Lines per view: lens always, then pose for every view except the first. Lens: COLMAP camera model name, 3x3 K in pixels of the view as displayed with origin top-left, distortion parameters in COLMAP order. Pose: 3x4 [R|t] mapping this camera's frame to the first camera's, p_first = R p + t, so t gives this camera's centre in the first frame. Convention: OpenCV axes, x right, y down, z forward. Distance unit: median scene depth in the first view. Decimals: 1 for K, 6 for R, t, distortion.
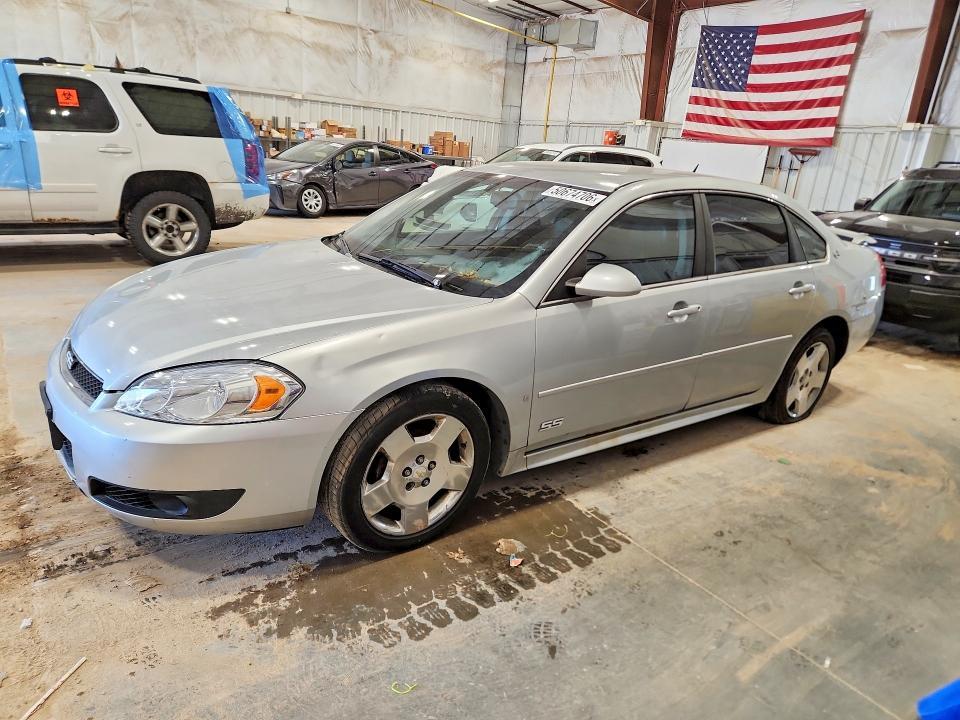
lens RADIAL K [[631.9, 0, 484.2], [0, 631.9, 355.7], [0, 0, 1]] dist [0.051122, -0.037965]
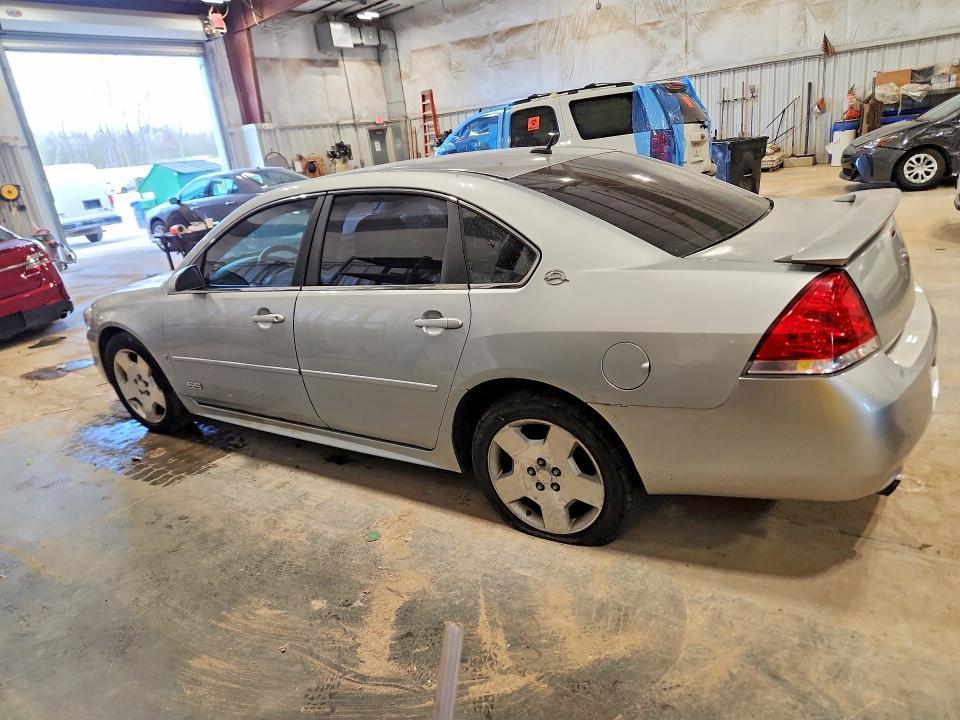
lens RADIAL K [[631.9, 0, 482.8], [0, 631.9, 360.4], [0, 0, 1]] dist [0.051122, -0.037965]
pose [[0.354347, 0.192438, -0.915099, 0.248714], [-0.149178, 0.977696, 0.147837, -0.037310], [0.923138, 0.084127, 0.375151, 0.171618]]
